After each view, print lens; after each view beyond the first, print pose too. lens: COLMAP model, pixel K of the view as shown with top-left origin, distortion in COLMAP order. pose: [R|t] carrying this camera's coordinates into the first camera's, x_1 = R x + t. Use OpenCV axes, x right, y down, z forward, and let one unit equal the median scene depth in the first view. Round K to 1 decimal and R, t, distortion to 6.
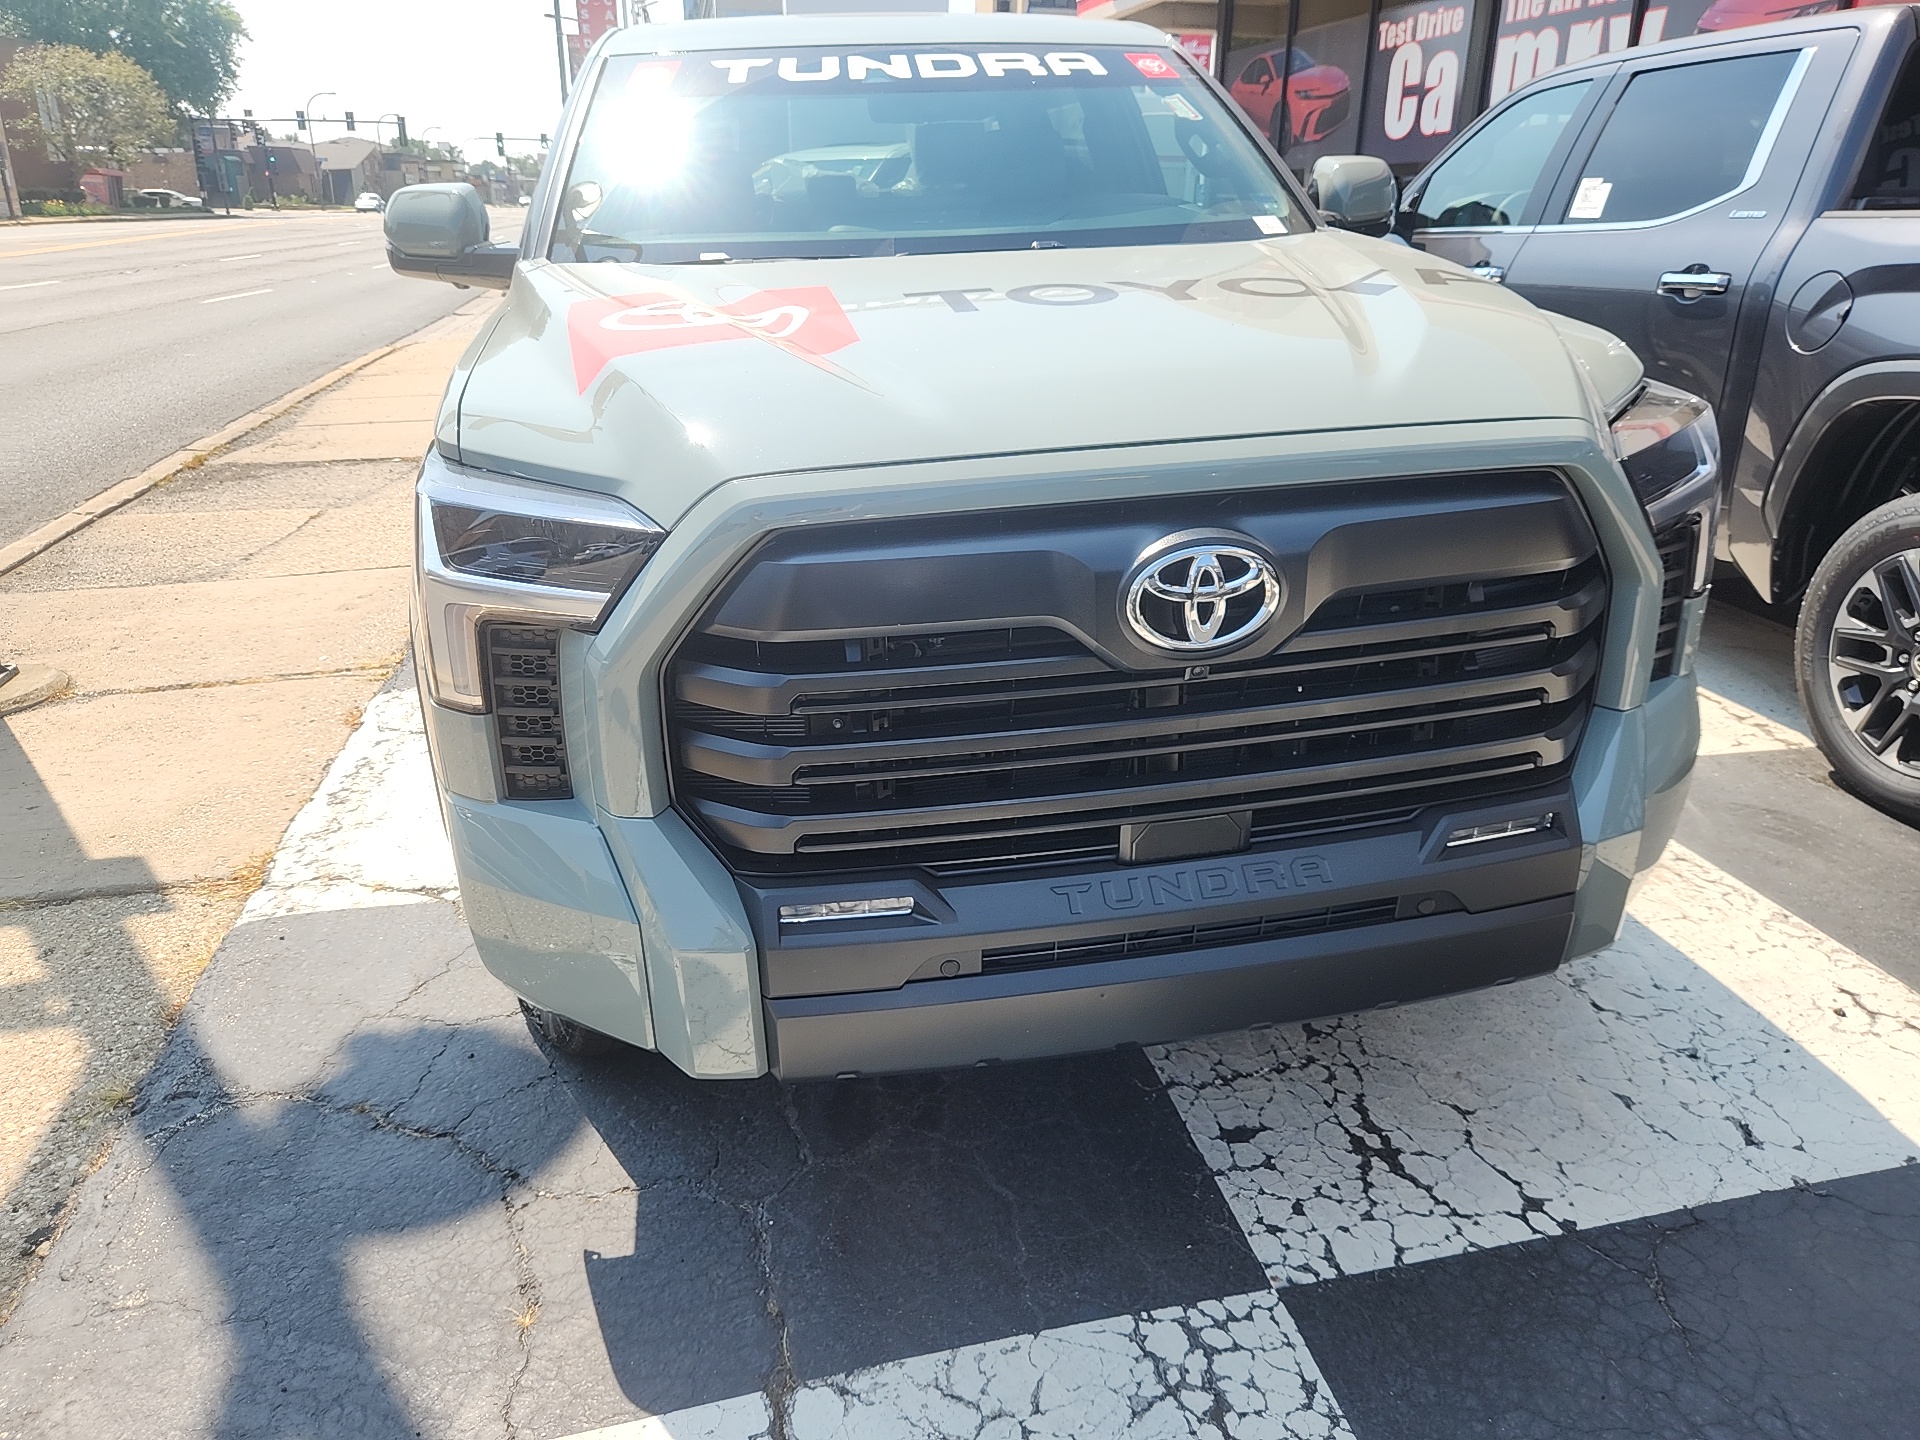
lens RADIAL K [[1312.3, 0, 959.3], [0, 1312.3, 684.2], [0, 0, 1]] dist [0.056882, -0.057182]
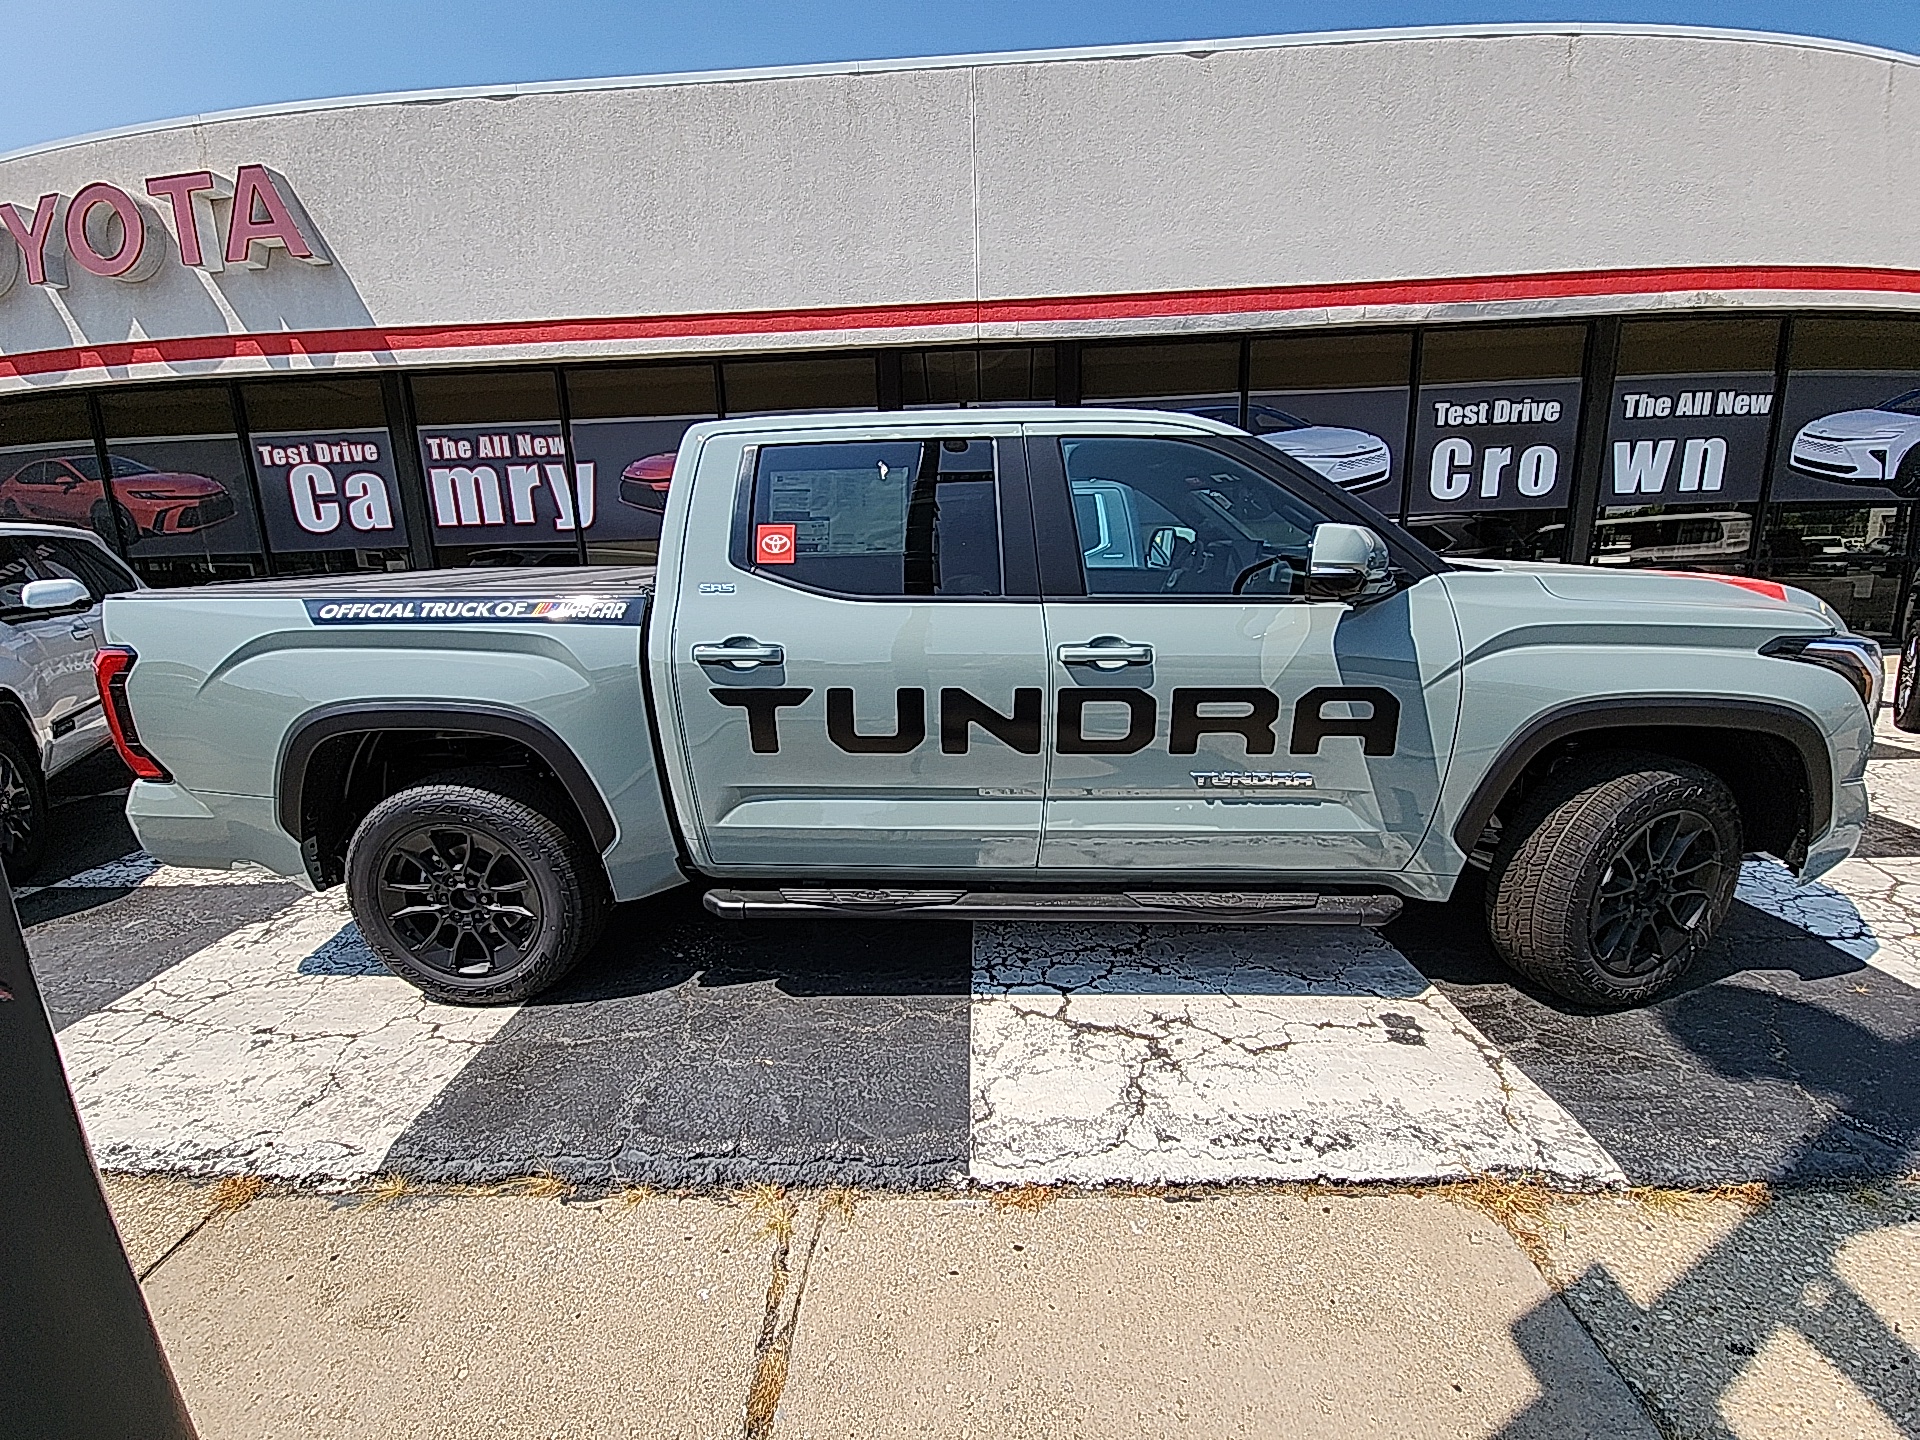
lens RADIAL K [[795.3, 0, 933.8], [0, 795.3, 724.0], [0, 0, 1]] dist [0.021645, -0.000296]
pose [[0.260311, -0.215918, 0.941073, -1.214050], [0.374757, 0.920856, 0.107618, -0.425674], [-0.889829, 0.324659, 0.320626, 1.153631]]
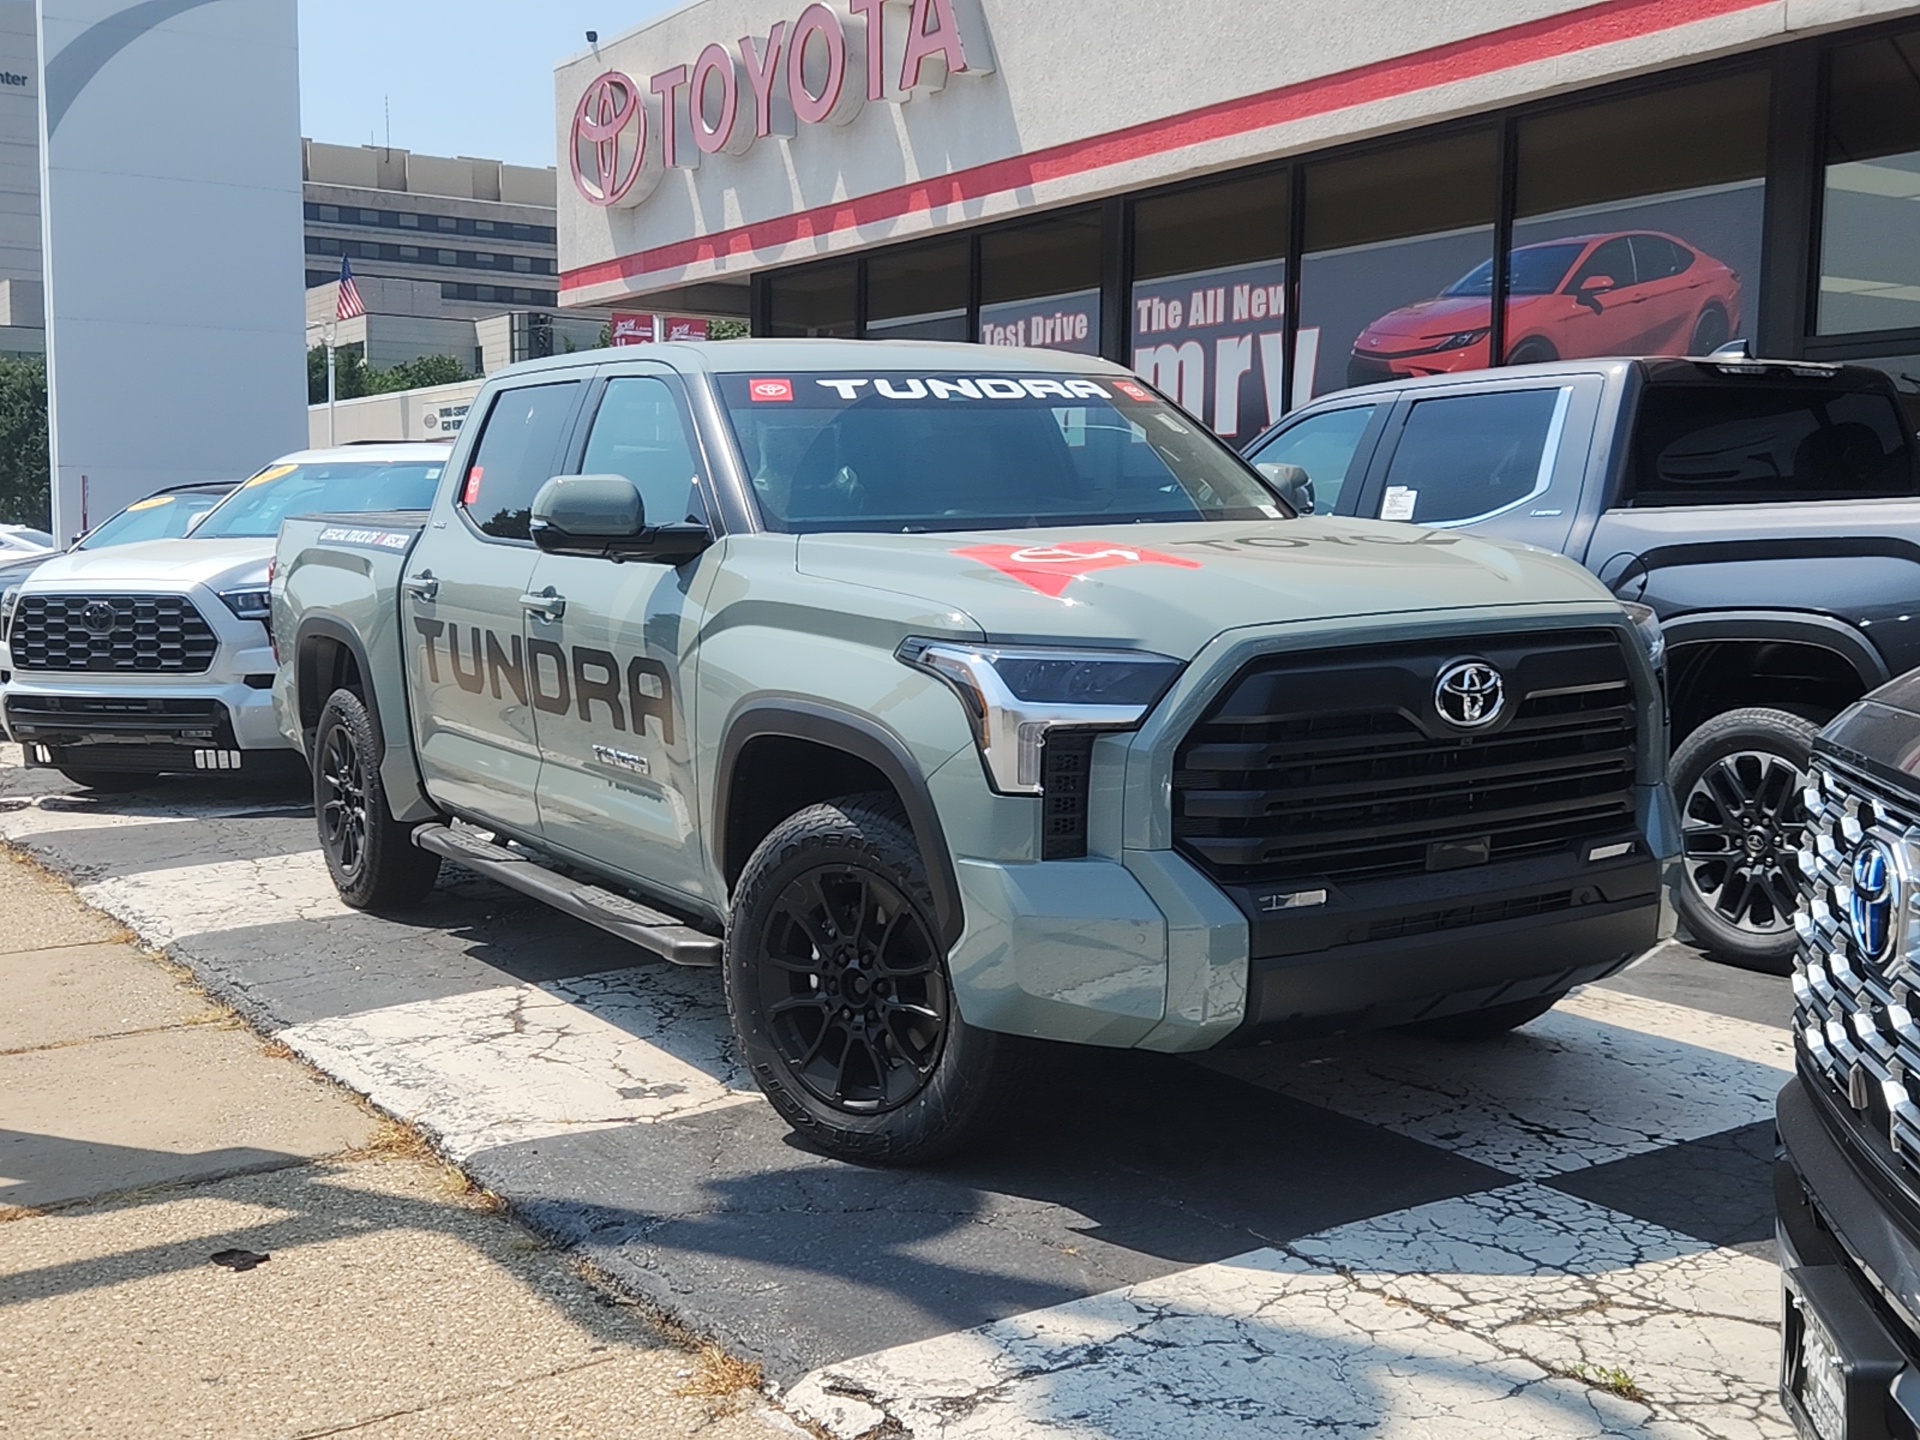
lens RADIAL K [[2118.6, 0, 960.0], [0, 2118.6, 720.0], [0, 0, 1]] dist [0.166808, -0.358859]
pose [[0.937574, -0.027626, 0.346686, -0.741140], [0.116459, 0.964230, -0.238115, 0.291244], [-0.327706, 0.263625, 0.907254, -0.689272]]
